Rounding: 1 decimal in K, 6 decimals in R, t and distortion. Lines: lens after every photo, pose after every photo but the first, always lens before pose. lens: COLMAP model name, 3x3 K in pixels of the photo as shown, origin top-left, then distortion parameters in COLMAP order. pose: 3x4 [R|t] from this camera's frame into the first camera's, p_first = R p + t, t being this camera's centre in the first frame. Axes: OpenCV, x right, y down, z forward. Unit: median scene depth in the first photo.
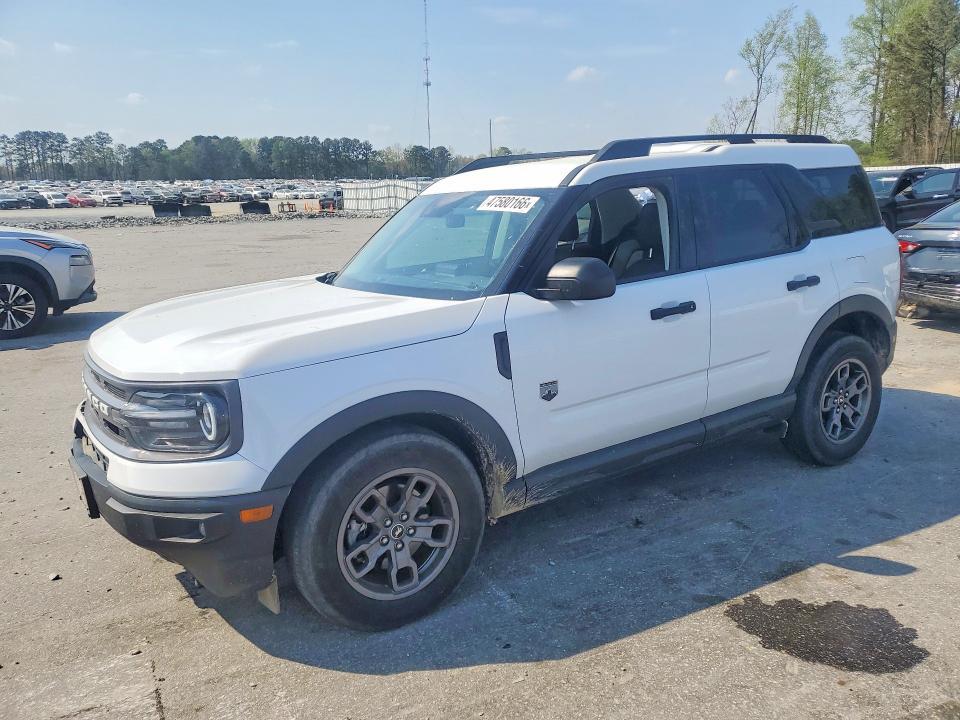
lens RADIAL K [[714.6, 0, 484.6], [0, 714.6, 358.6], [0, 0, 1]] dist [-0.000572, -0.007450]
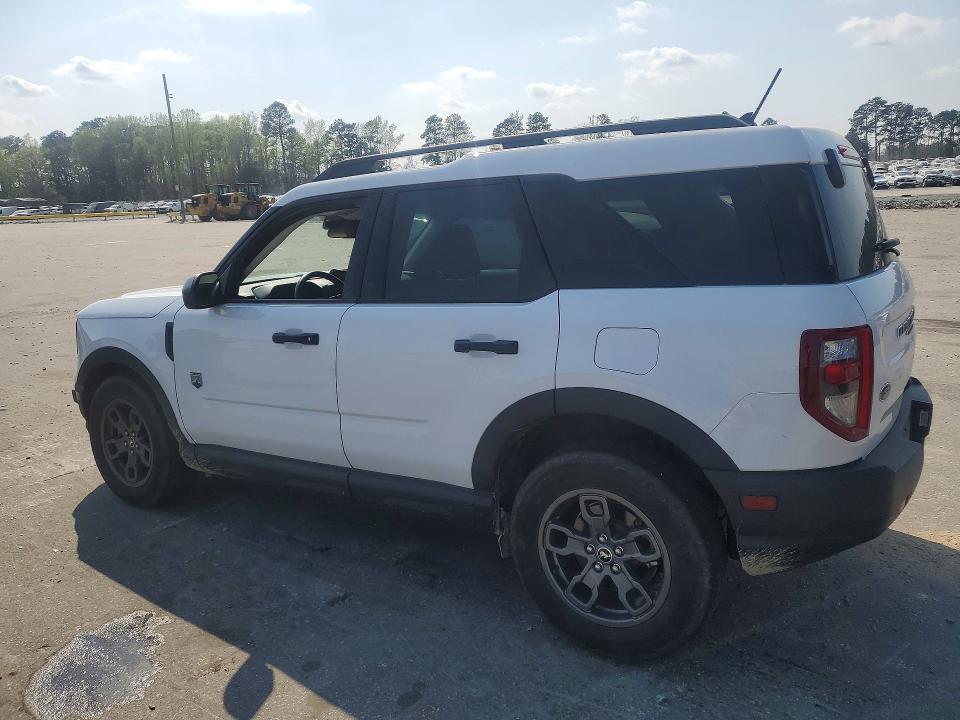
lens RADIAL K [[714.6, 0, 484.6], [0, 714.6, 358.6], [0, 0, 1]] dist [-0.000572, -0.007450]
pose [[0.453893, 0.207725, -0.866505, 1.204829], [-0.187155, 0.972980, 0.135214, -0.215577], [0.871180, 0.100798, 0.480506, 0.757352]]
